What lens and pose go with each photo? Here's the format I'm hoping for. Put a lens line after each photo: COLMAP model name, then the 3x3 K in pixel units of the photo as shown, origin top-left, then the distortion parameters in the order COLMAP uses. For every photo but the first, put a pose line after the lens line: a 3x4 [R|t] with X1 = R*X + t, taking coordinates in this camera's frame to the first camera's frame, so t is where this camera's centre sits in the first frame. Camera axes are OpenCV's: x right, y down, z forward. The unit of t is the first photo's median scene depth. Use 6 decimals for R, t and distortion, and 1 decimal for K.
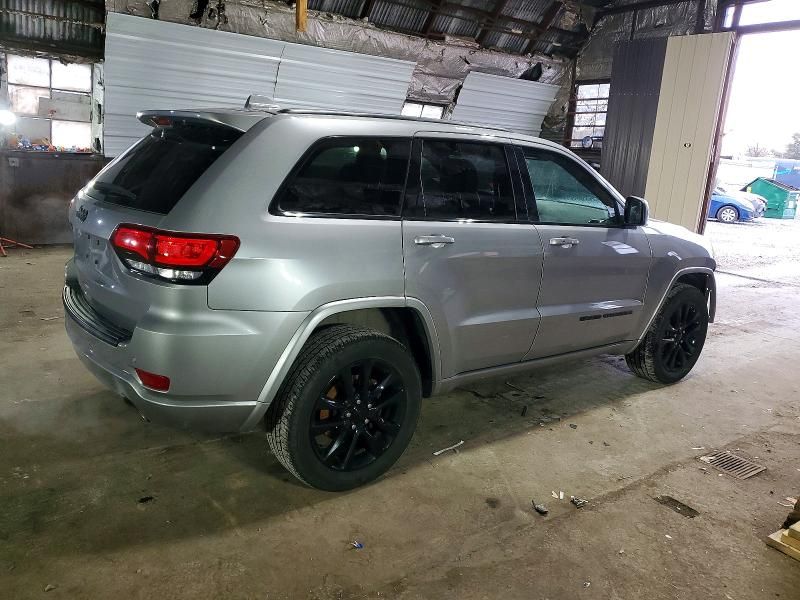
lens RADIAL K [[624.0, 0, 397.9], [0, 624.0, 292.7], [0, 0, 1]] dist [0.018077, 0.007725]
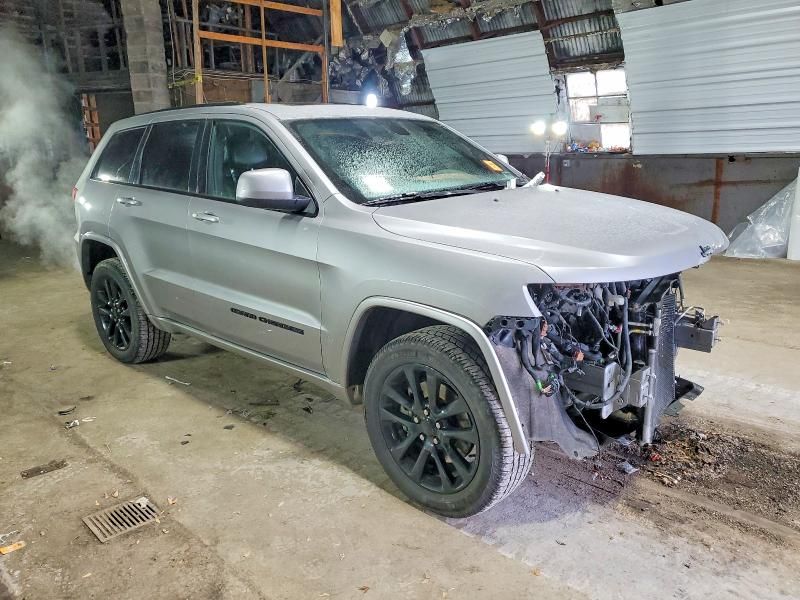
lens RADIAL K [[624.0, 0, 399.9], [0, 624.0, 303.2], [0, 0, 1]] dist [0.018077, 0.007725]
pose [[0.163854, 0.178921, -0.970123, 1.090182], [-0.181046, 0.972165, 0.148719, -0.129380], [0.969729, 0.151269, 0.191686, 0.975576]]
